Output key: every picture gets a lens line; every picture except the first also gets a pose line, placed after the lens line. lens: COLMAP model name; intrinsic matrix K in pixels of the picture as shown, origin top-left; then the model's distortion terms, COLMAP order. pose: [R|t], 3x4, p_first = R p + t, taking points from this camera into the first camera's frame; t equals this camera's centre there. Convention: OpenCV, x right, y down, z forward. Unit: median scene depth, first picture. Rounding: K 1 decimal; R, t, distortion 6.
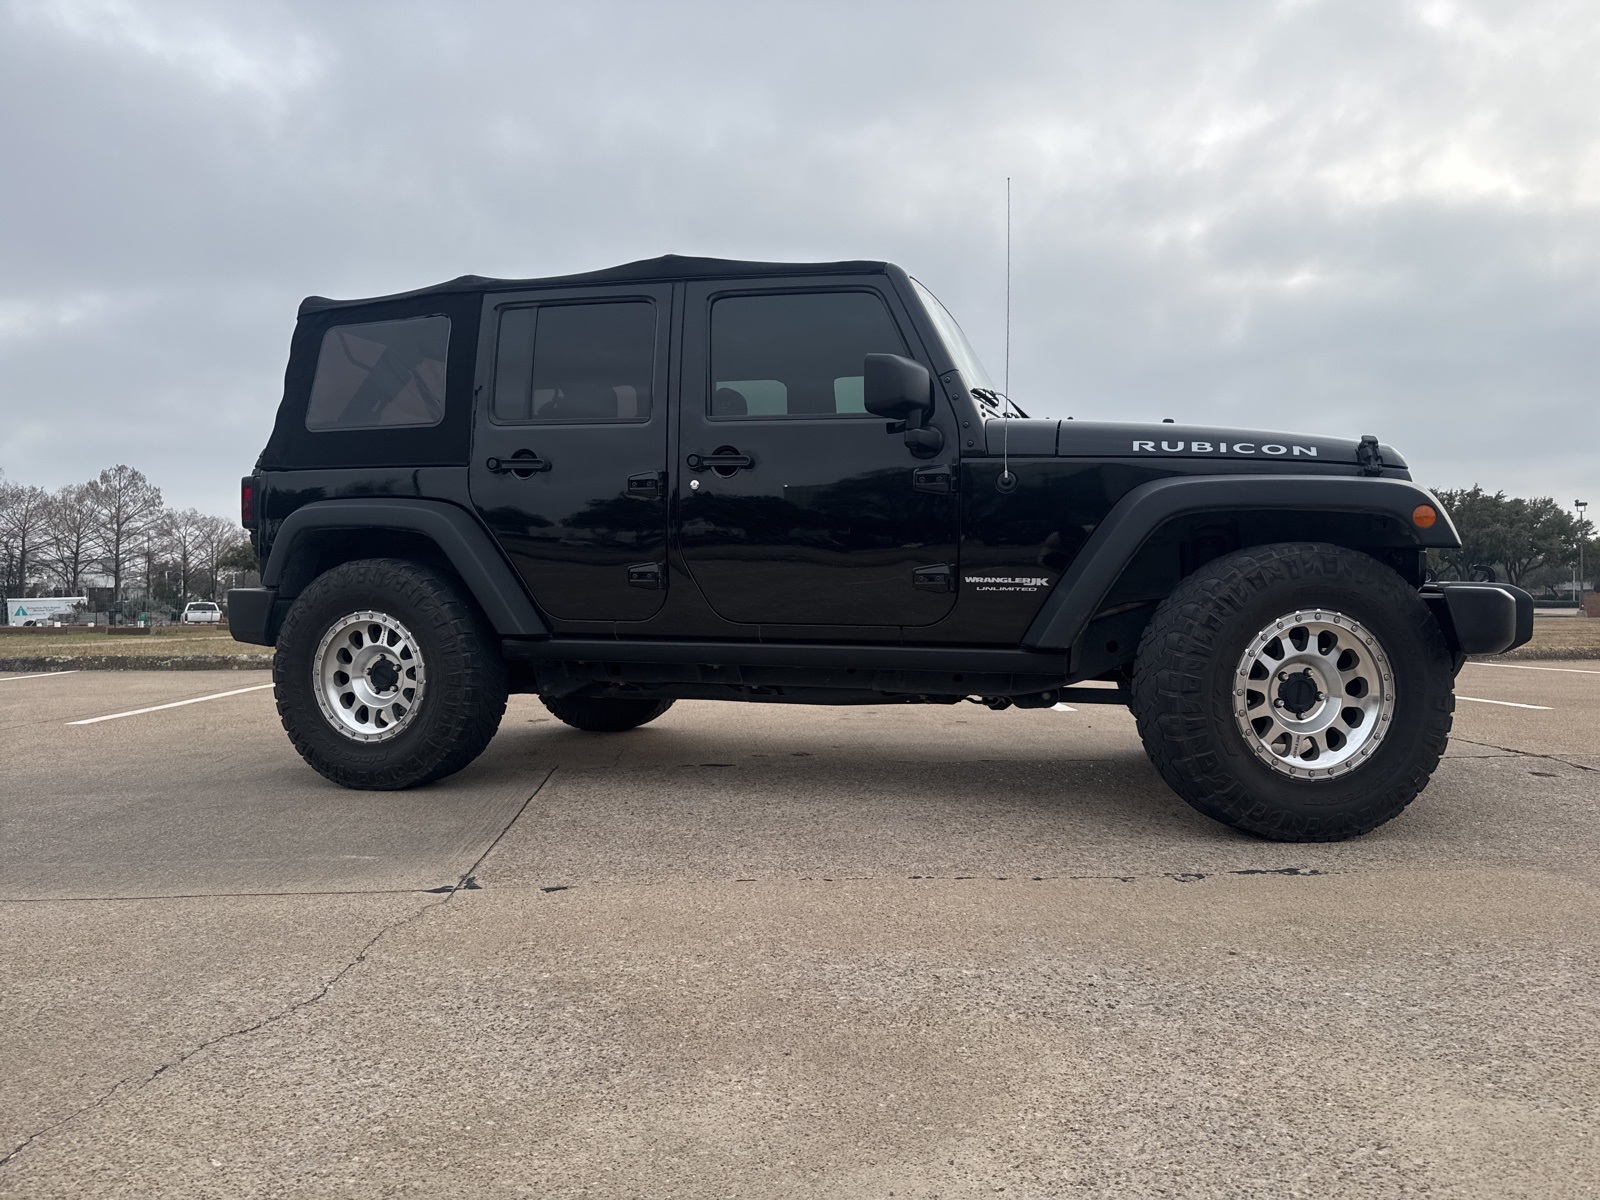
lens RADIAL K [[1162.1, 0, 812.9], [0, 1162.1, 600.0], [0, 0, 1]] dist [-0.001409, -0.019724]
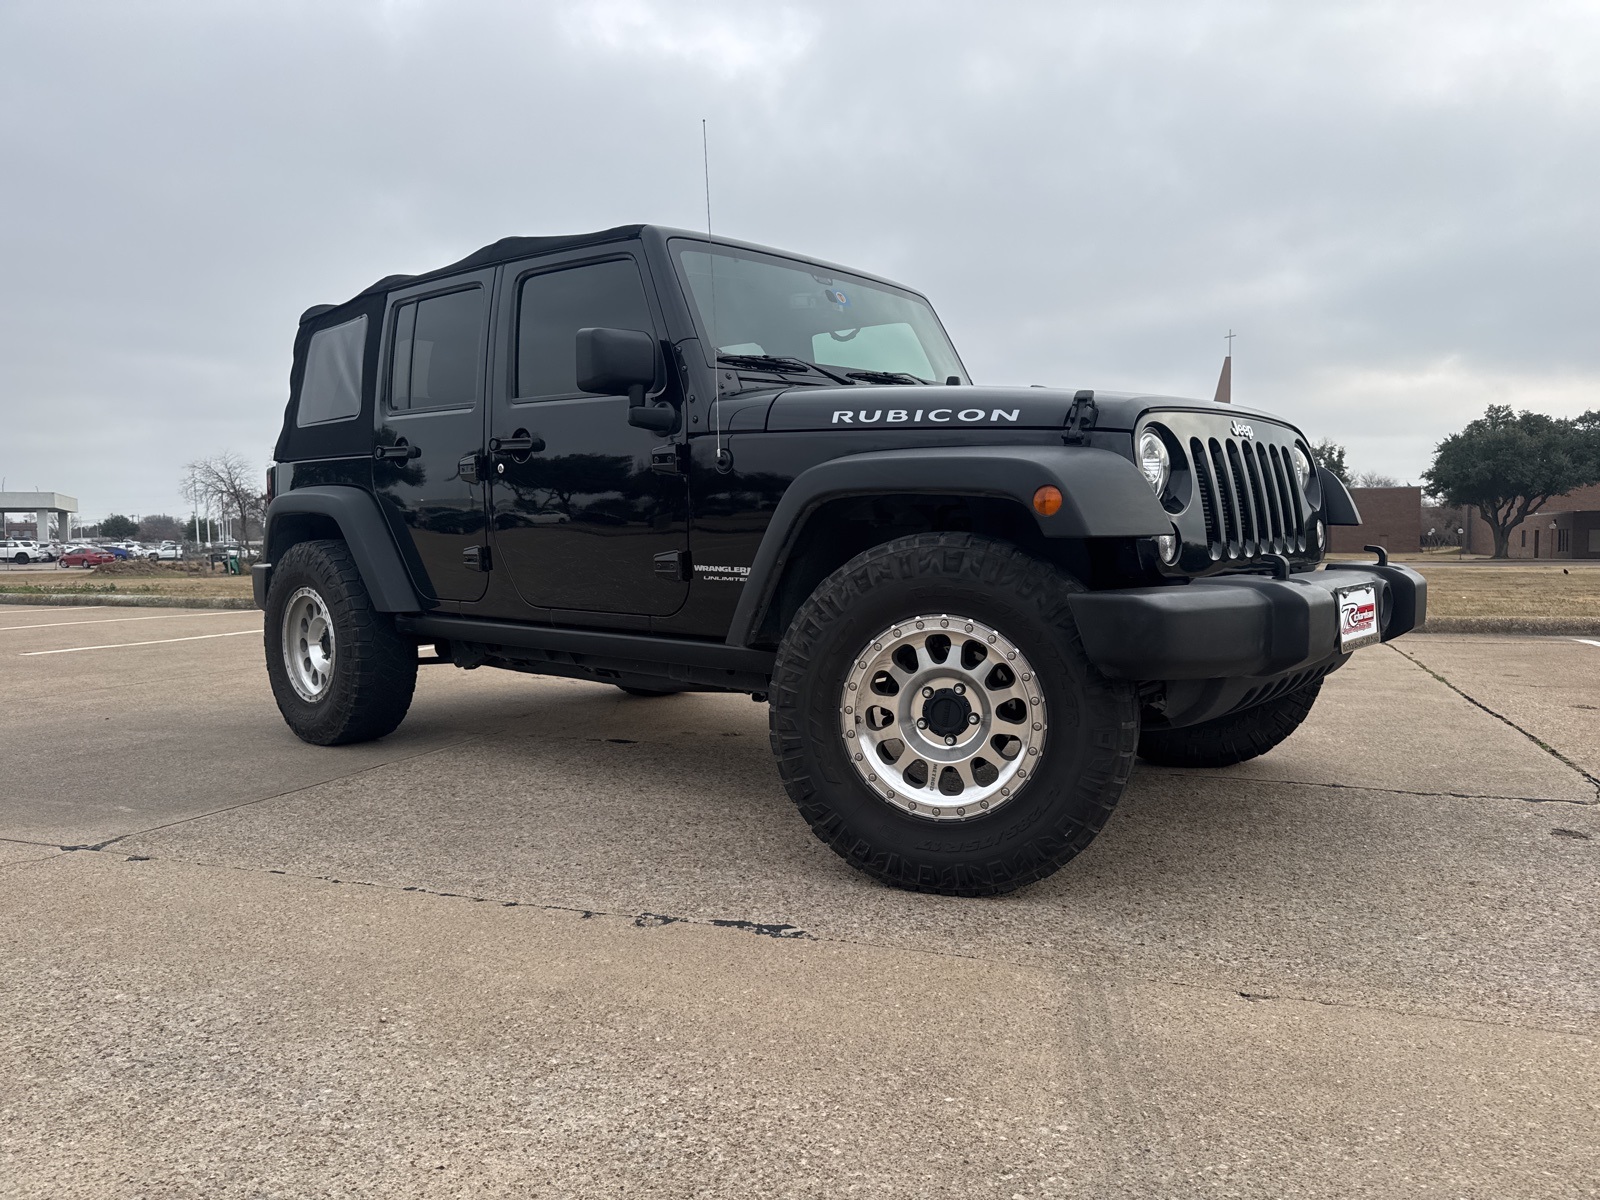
lens RADIAL K [[1162.1, 0, 796.7], [0, 1162.1, 596.9], [0, 0, 1]] dist [-0.001409, -0.019724]
pose [[0.918254, 0.015591, -0.395686, 0.578388], [0.004084, 0.998799, 0.048833, -0.039451], [0.395972, -0.046457, 0.917087, 0.178638]]
